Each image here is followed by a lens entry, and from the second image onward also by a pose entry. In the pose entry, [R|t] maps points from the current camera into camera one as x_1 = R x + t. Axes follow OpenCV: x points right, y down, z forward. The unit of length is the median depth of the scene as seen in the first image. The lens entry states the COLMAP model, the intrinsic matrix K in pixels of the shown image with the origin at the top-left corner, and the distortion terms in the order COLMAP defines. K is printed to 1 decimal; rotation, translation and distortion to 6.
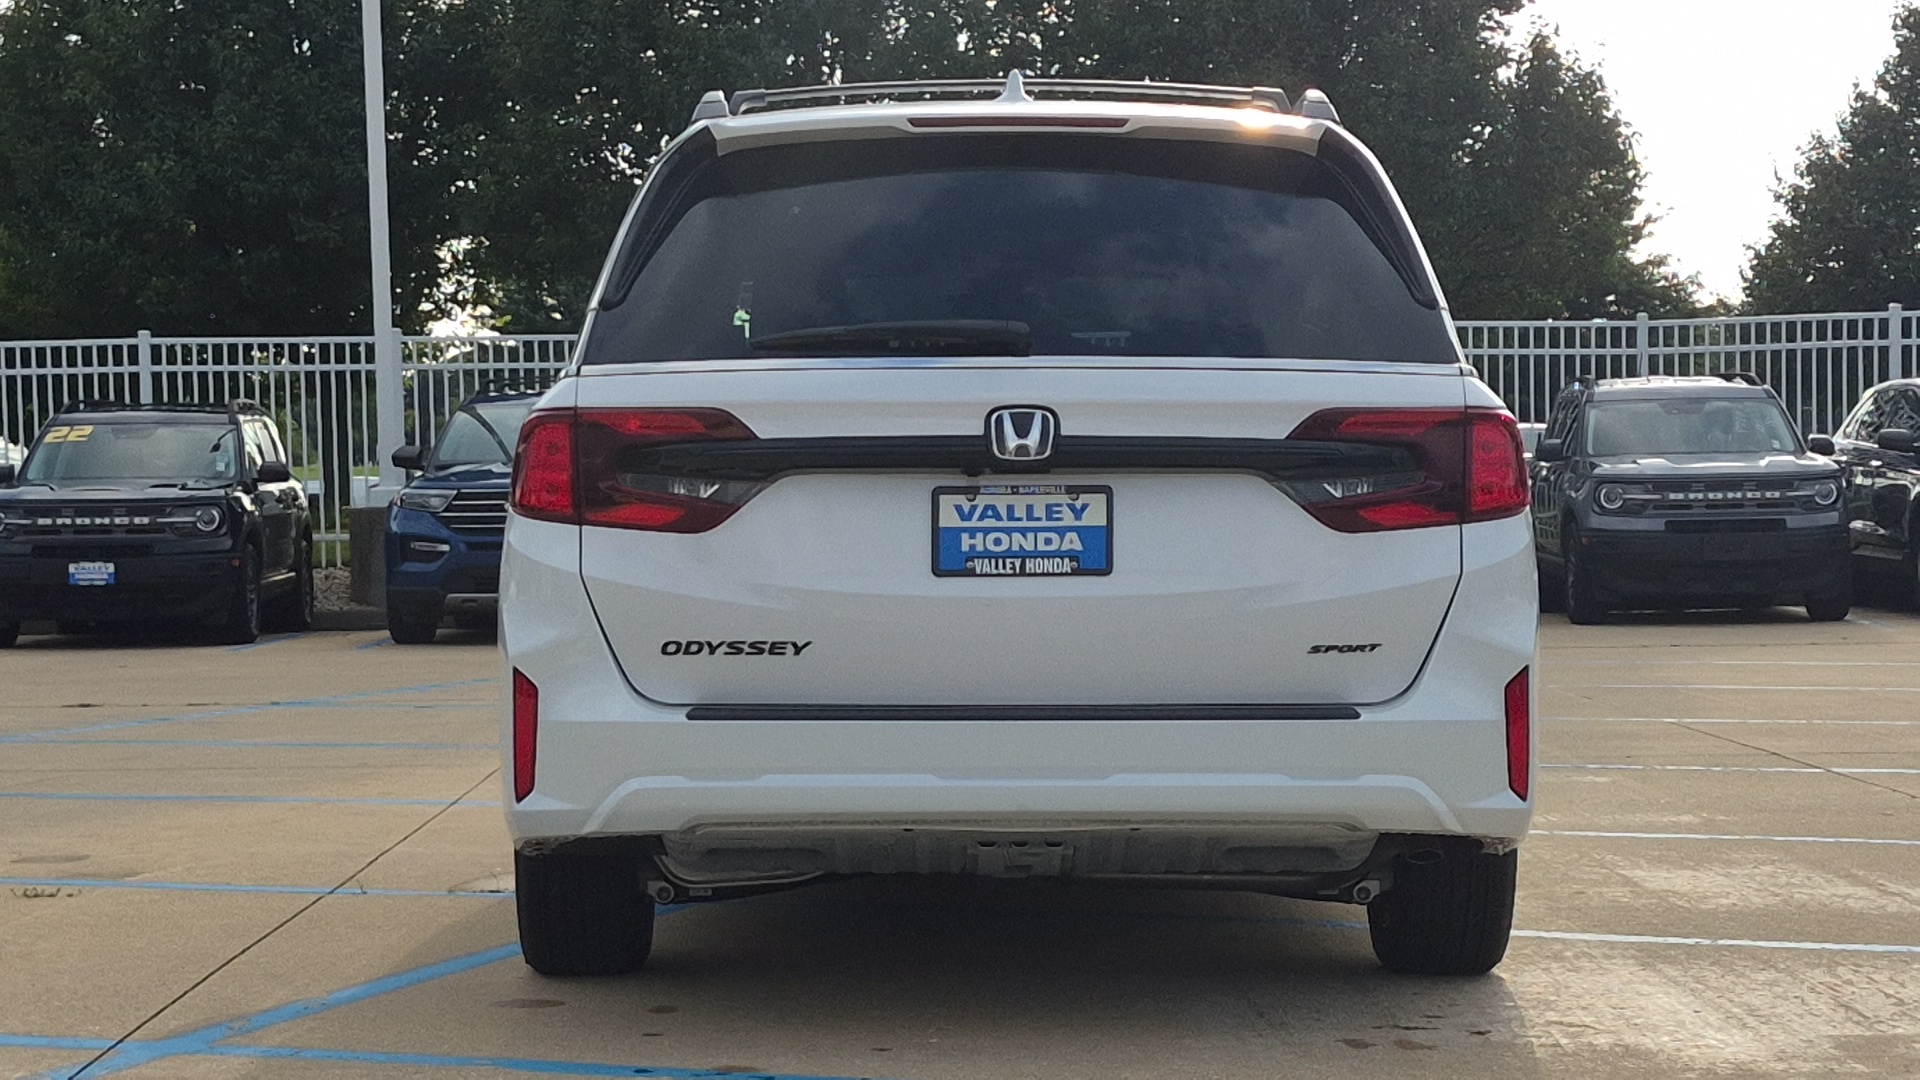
lens RADIAL K [[3953.7, 0, 964.4], [0, 3953.7, 544.3], [0, 0, 1]] dist [0.138504, 0.000000]
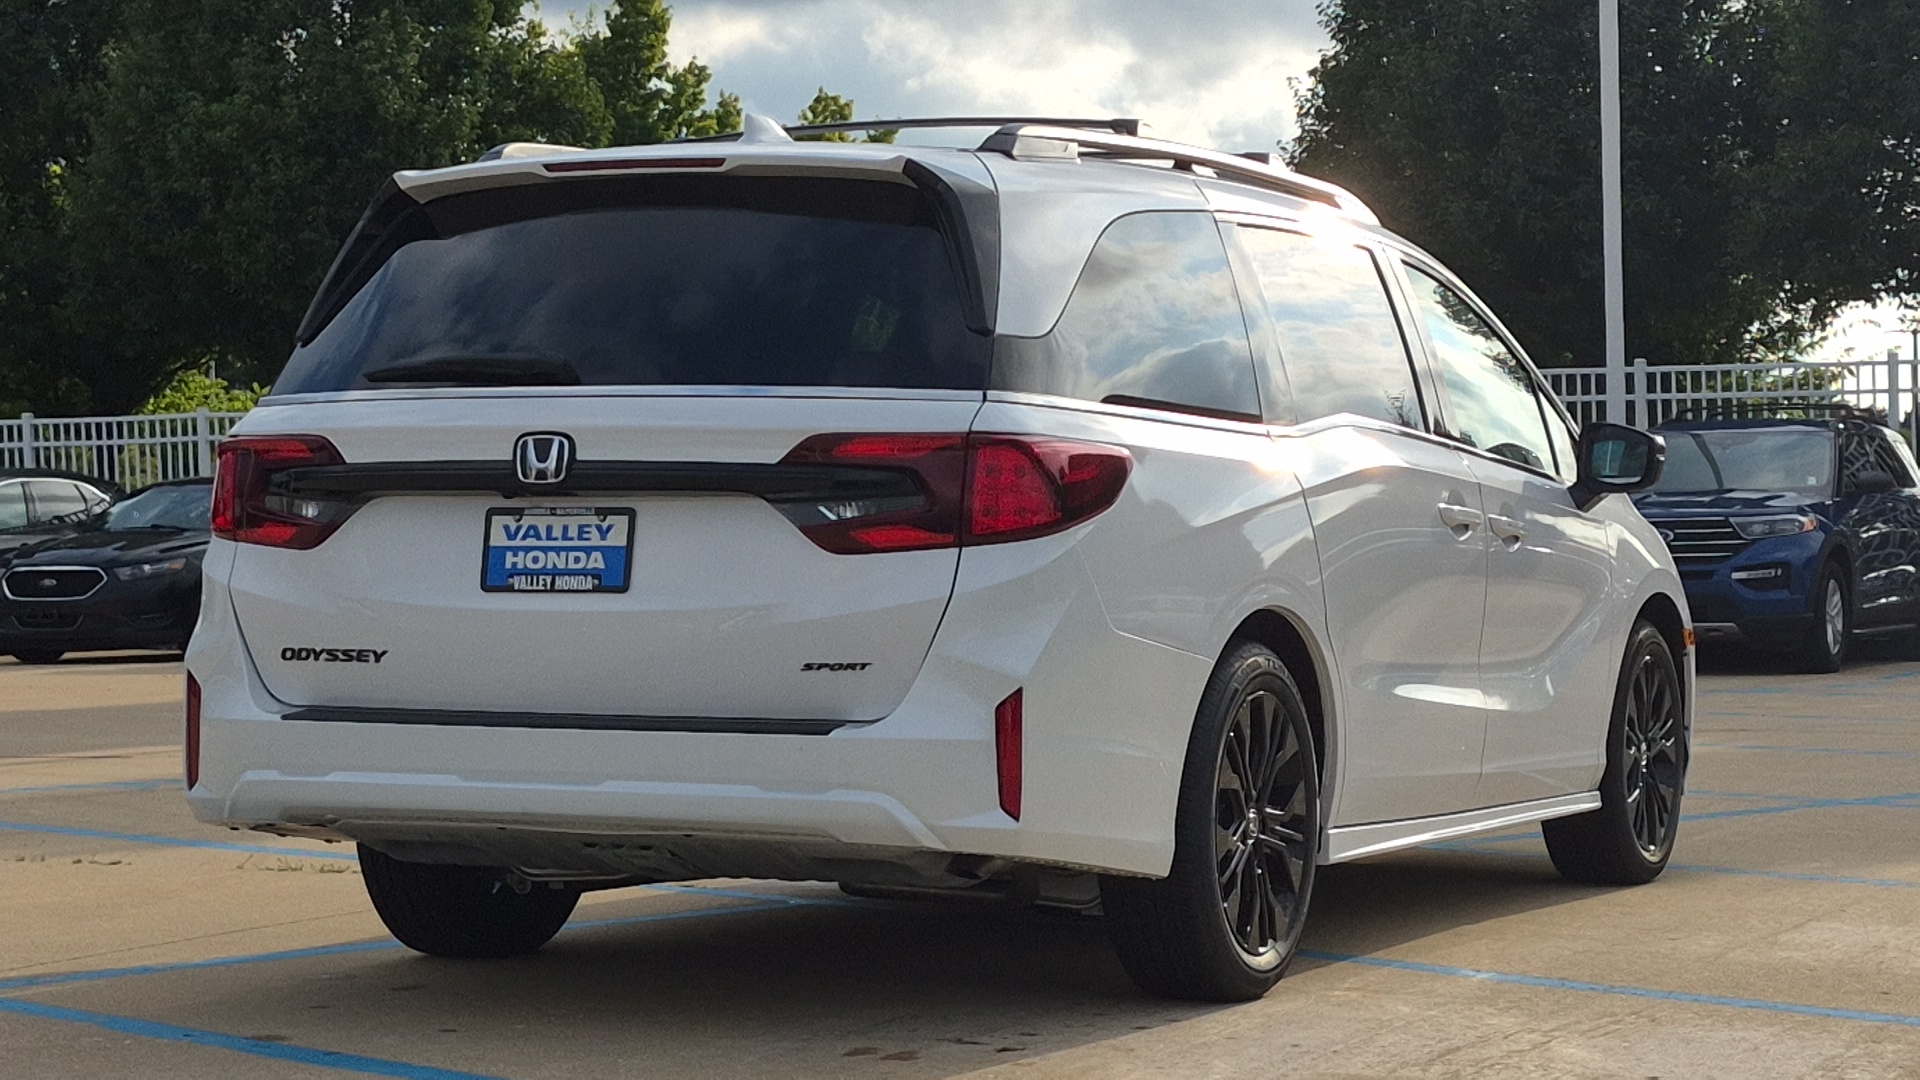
lens RADIAL K [[3953.7, 0, 959.2], [0, 3953.7, 544.3], [0, 0, 1]] dist [0.138504, 0.000000]
pose [[0.905143, 0.007572, -0.425040, 0.564409], [-0.011006, 0.999924, -0.005625, -0.000093], [0.424965, 0.009769, 0.905157, 0.081743]]
